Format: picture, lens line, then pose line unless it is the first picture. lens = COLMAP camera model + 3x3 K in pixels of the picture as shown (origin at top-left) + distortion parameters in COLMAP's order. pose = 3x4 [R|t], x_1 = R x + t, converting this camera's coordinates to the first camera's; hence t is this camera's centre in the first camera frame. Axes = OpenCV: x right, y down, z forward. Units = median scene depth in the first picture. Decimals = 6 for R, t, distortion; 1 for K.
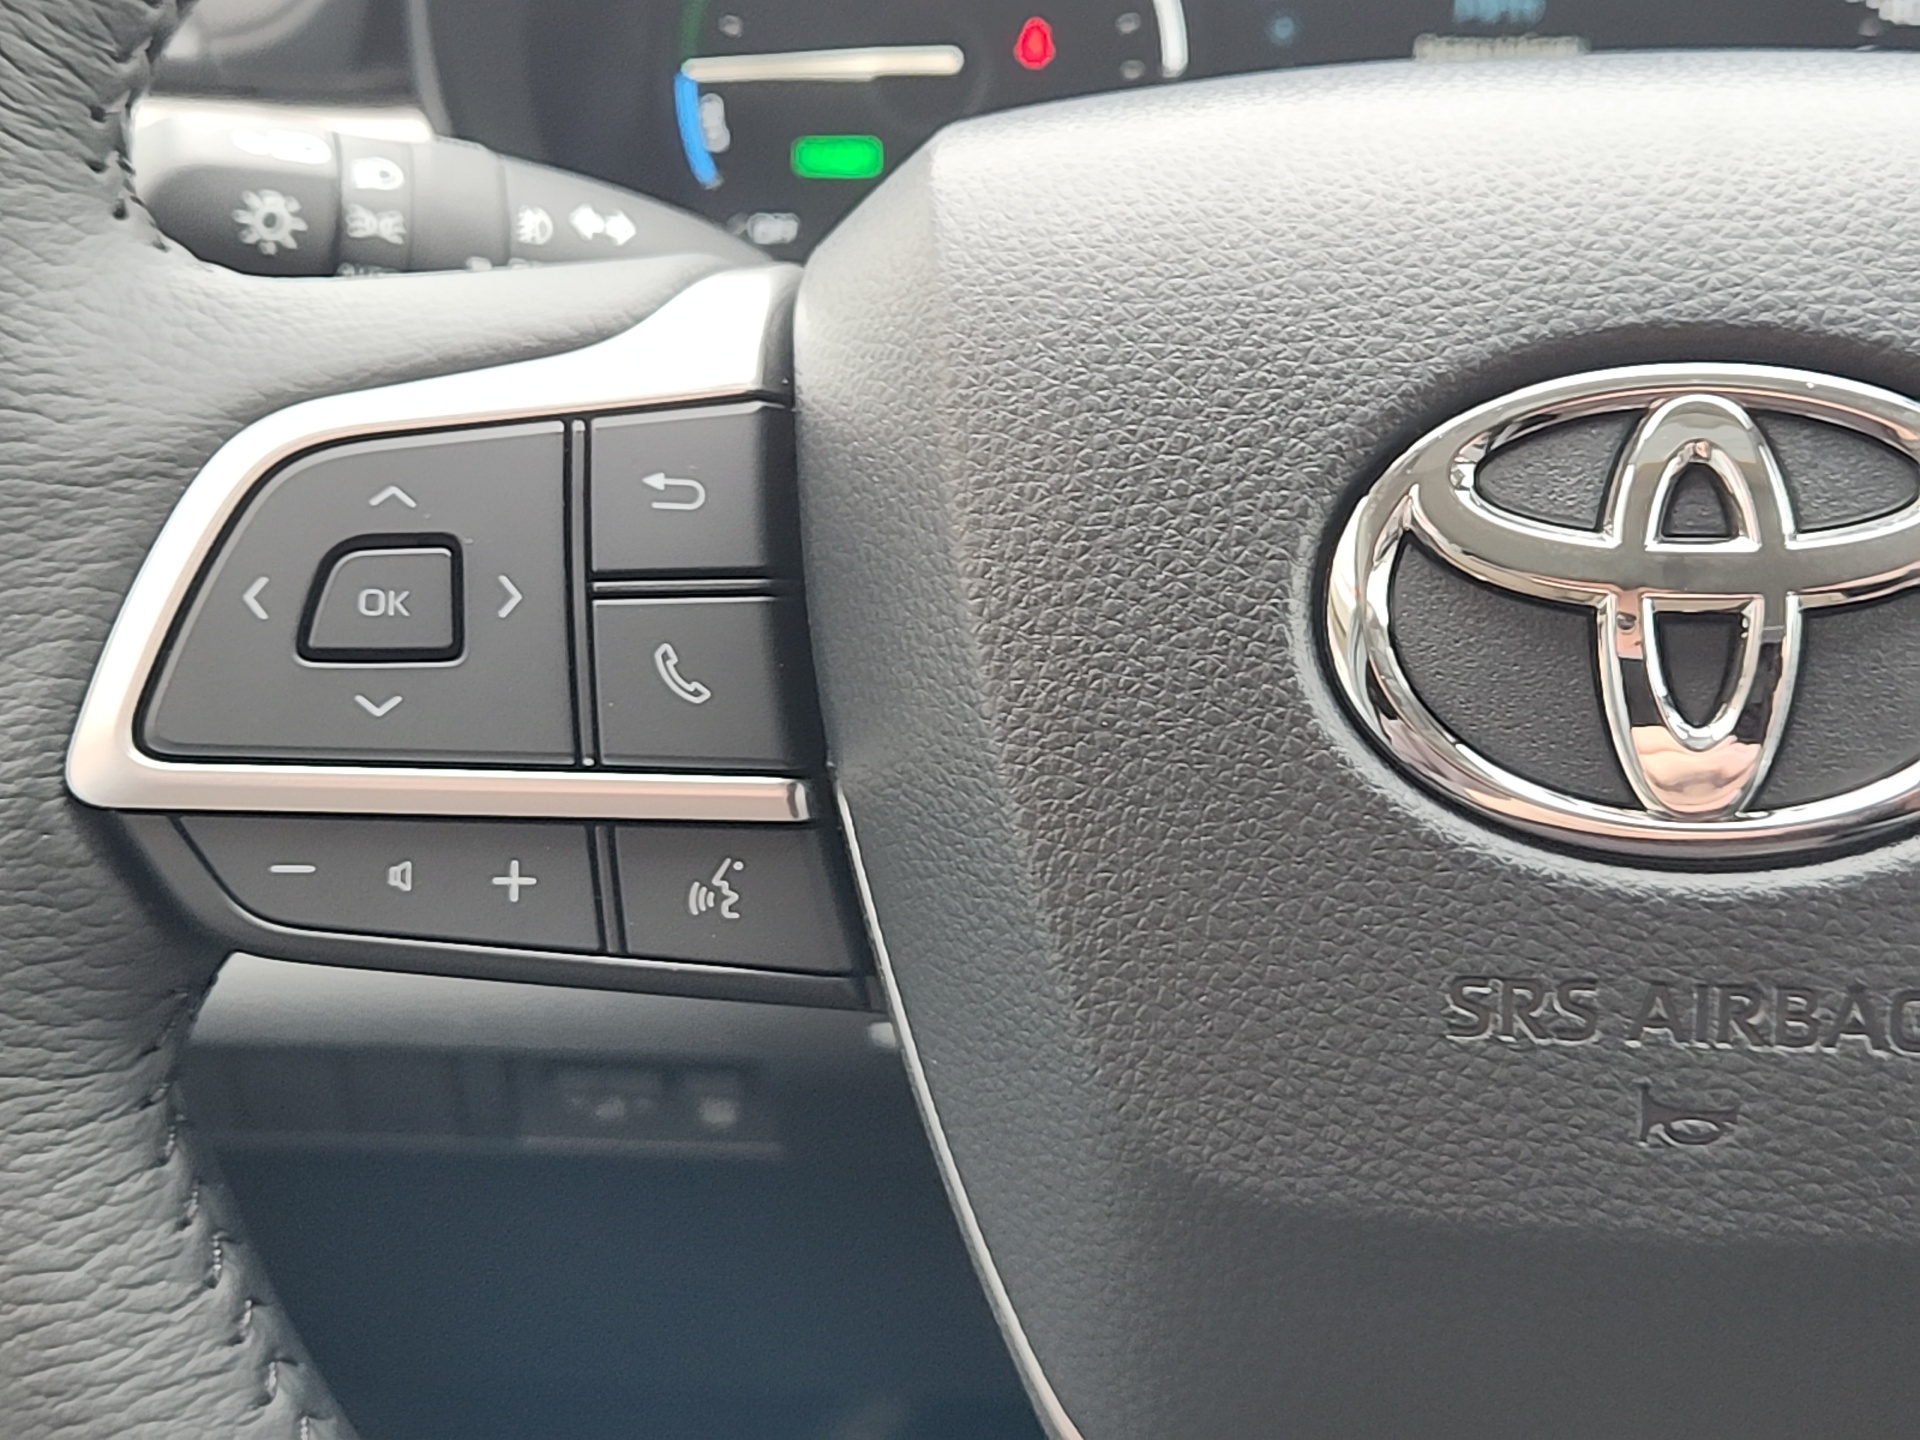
lens RADIAL K [[1605.5, 0, 960.0], [0, 1605.5, 720.0], [0, 0, 1]] dist [0.070372, -0.062732]
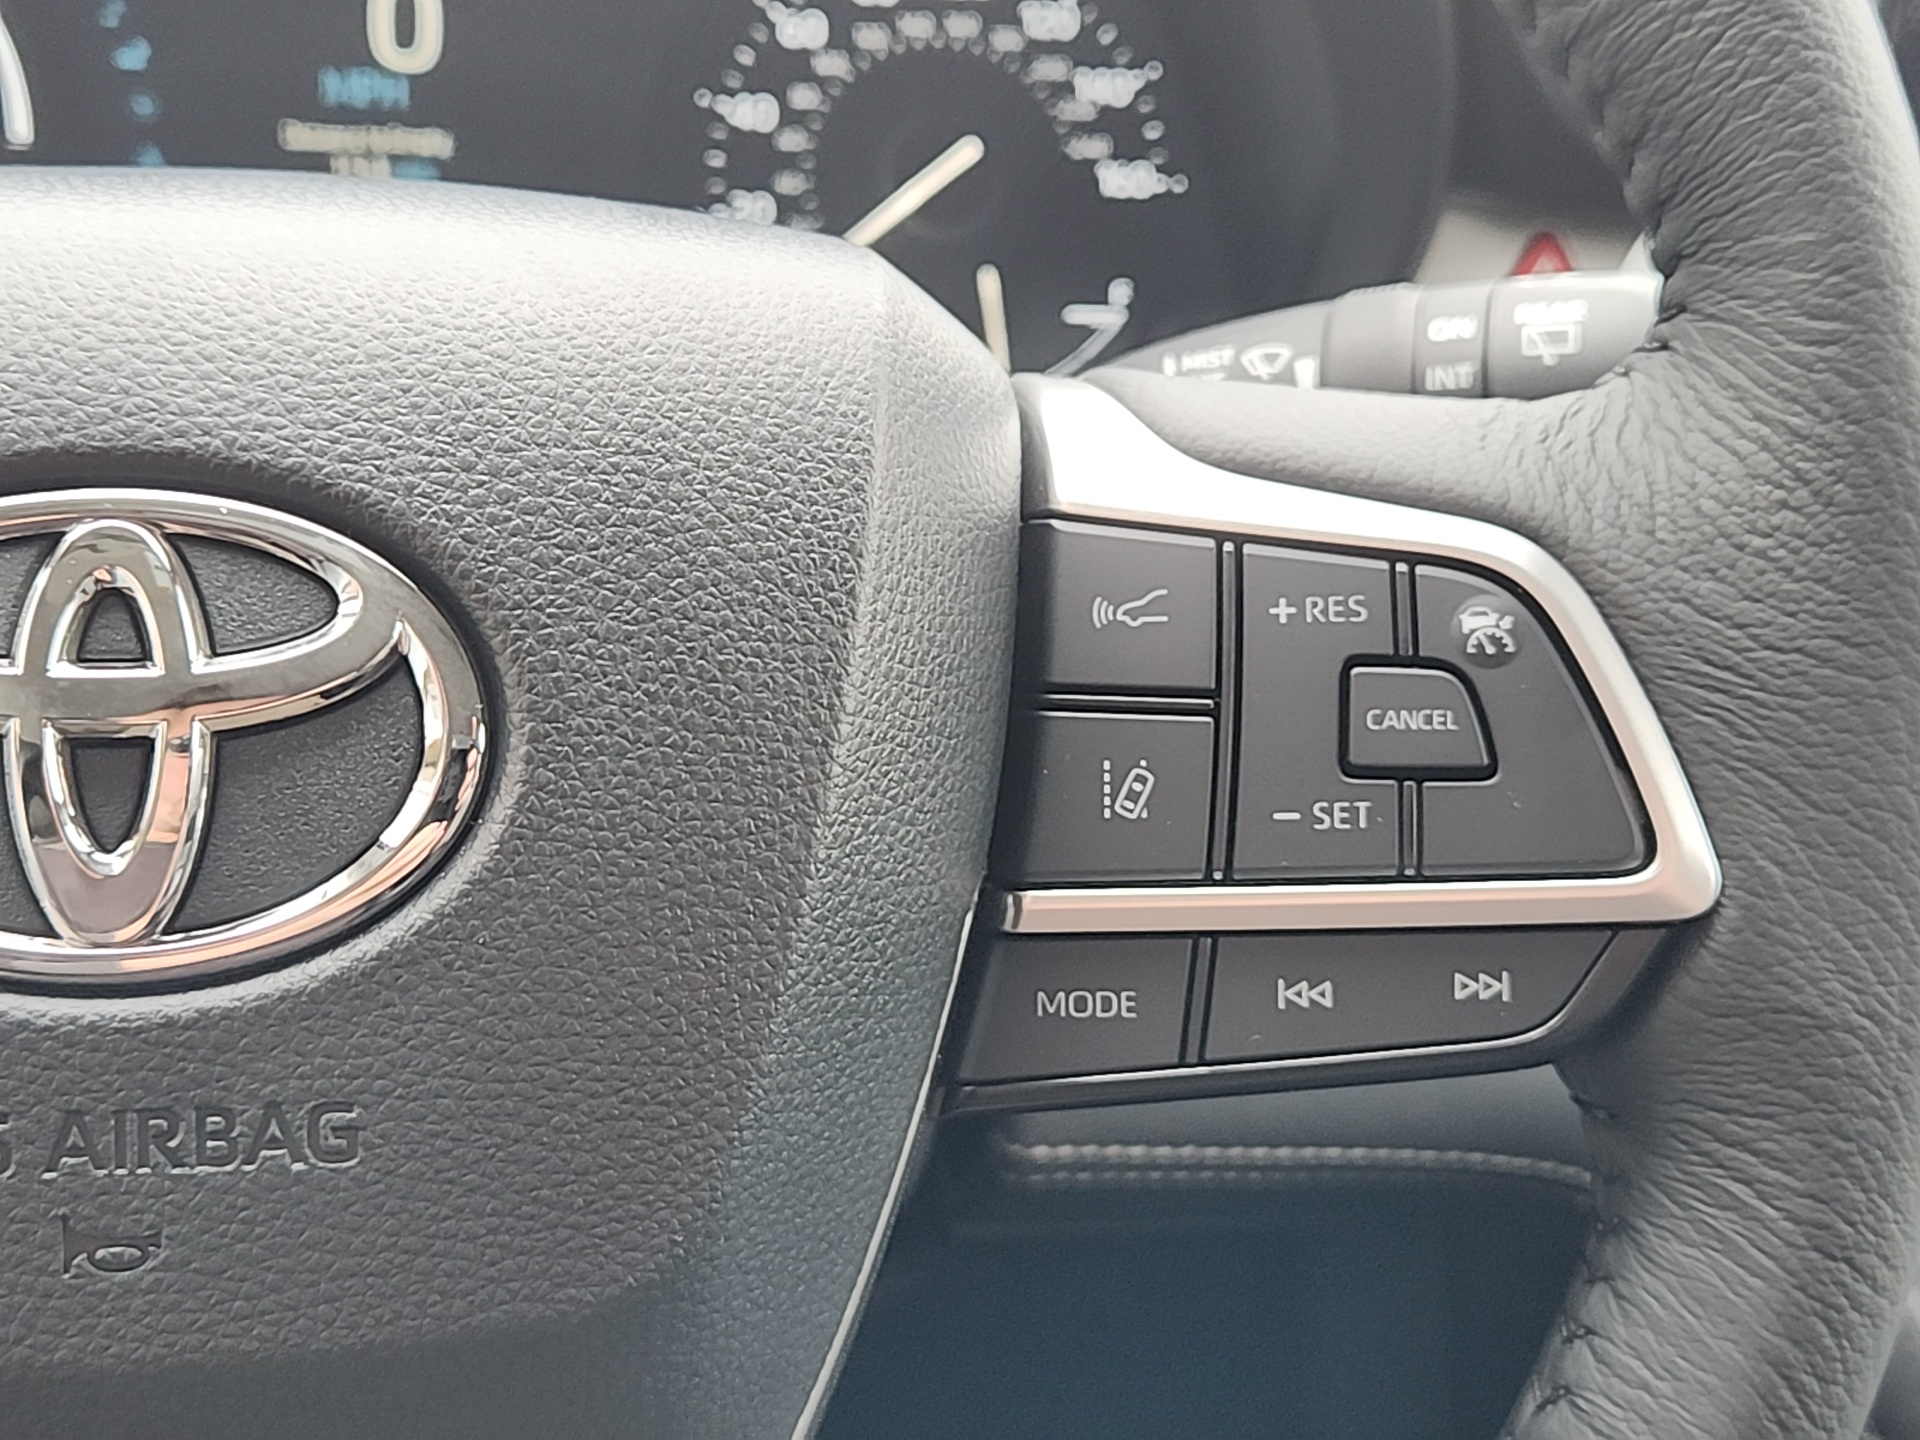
lens RADIAL K [[1605.5, 0, 960.0], [0, 1605.5, 720.0], [0, 0, 1]] dist [0.070372, -0.062732]
pose [[0.990595, -0.025923, 0.134351, 0.834892], [0.027464, 0.999576, -0.009626, -0.052498], [-0.134045, 0.013225, 0.990887, -0.061994]]
